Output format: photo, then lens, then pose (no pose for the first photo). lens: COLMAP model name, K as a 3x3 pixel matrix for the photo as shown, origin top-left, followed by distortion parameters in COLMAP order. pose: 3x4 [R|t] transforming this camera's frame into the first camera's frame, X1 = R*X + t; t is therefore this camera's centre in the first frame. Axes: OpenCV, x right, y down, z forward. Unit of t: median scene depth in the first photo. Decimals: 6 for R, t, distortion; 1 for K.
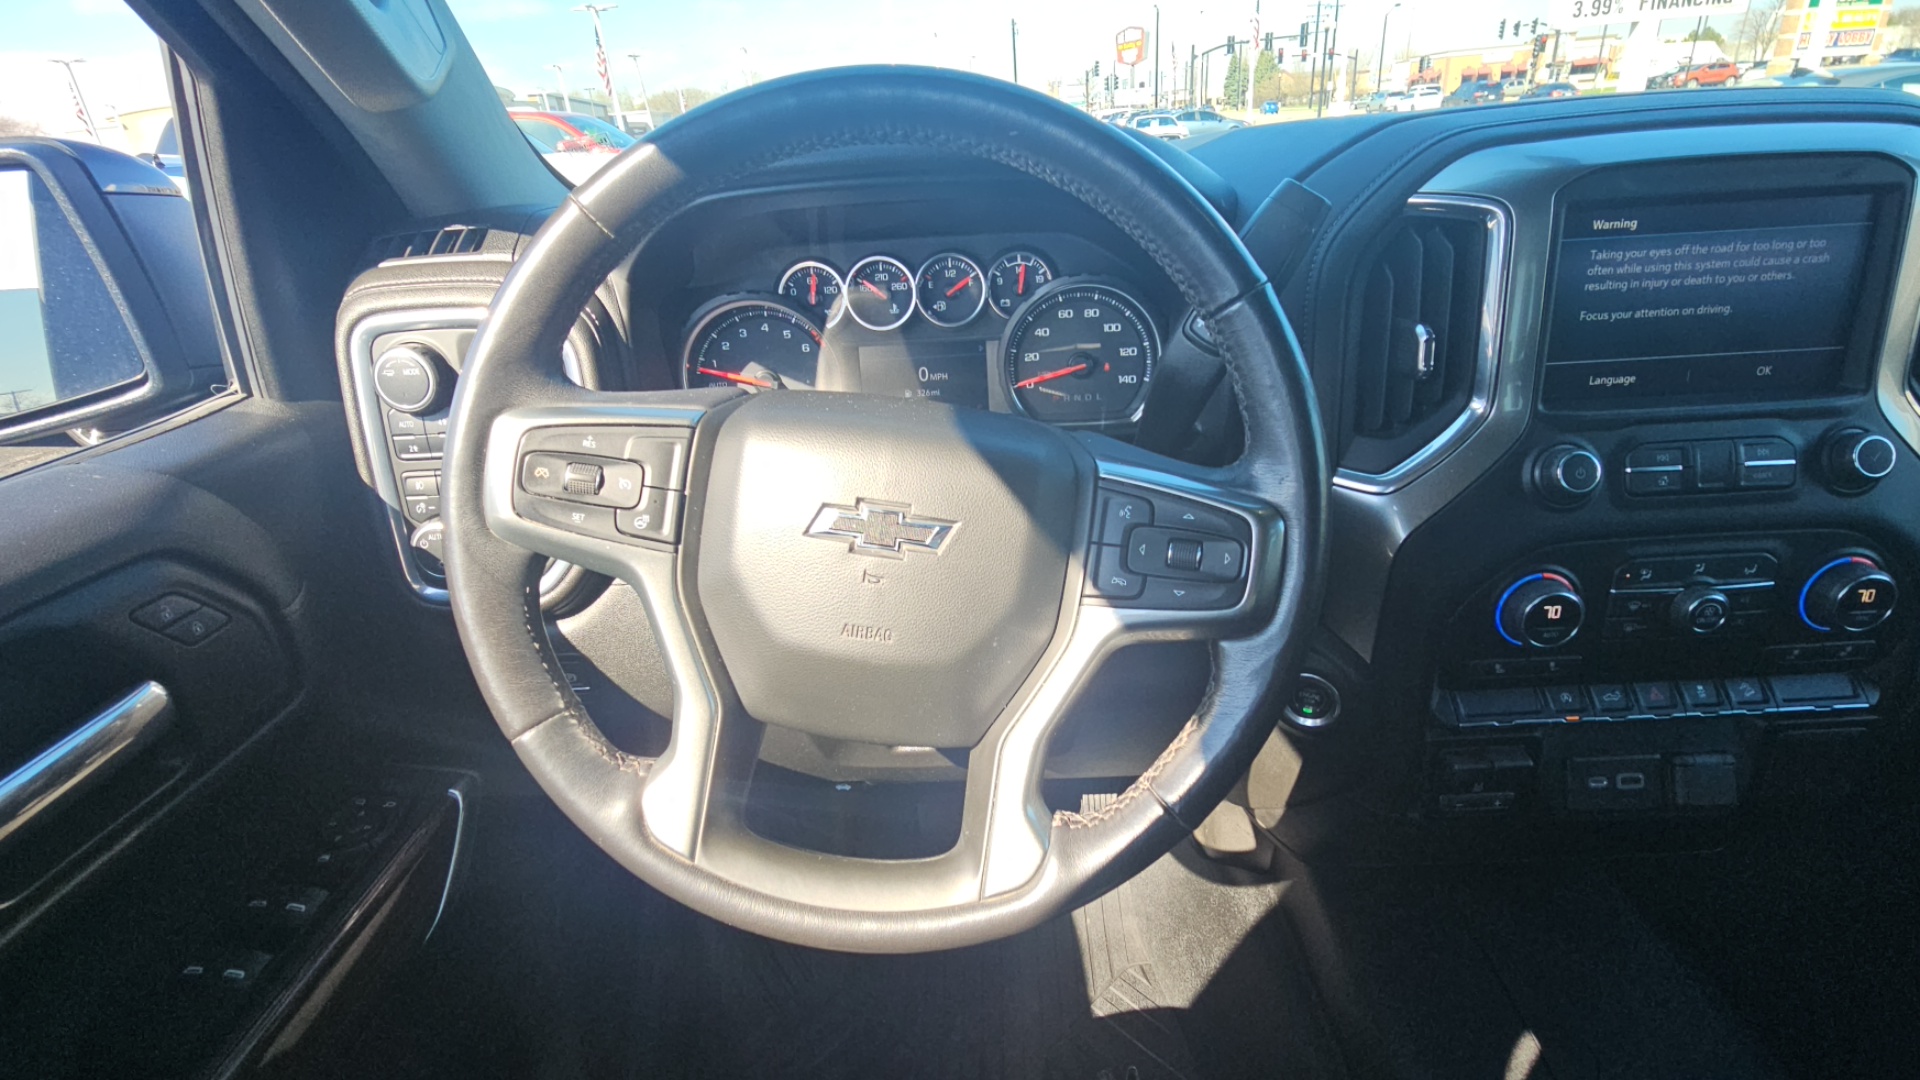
lens RADIAL K [[861.3, 0, 976.3], [0, 861.3, 539.2], [0, 0, 1]] dist [0.007160, -0.005355]
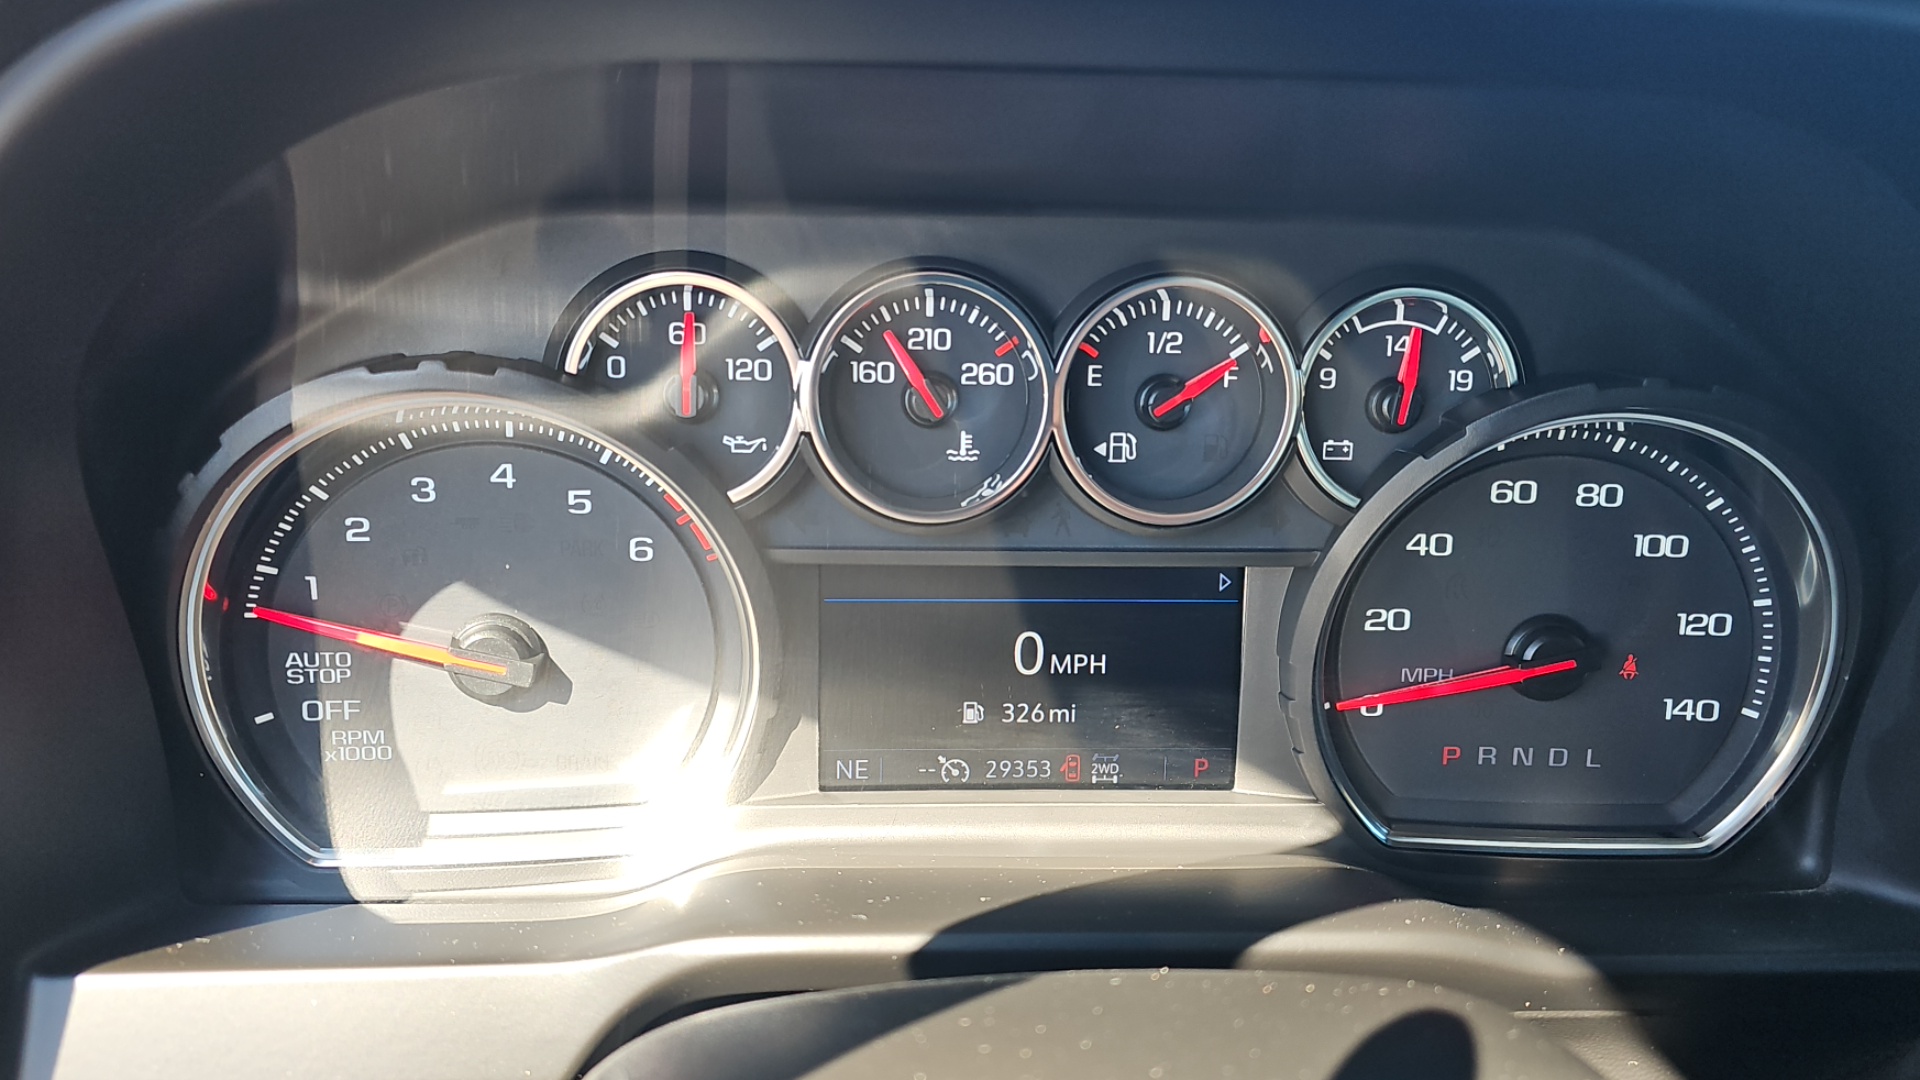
lens RADIAL K [[1454.3, 0, 961.8], [0, 1454.3, 551.4], [0, 0, 1]] dist [0.024790, -0.058807]
pose [[0.994880, 0.056150, 0.084035, -0.154720], [-0.047974, 0.994192, -0.096332, -0.211219], [-0.088956, 0.091807, 0.991795, 0.590575]]
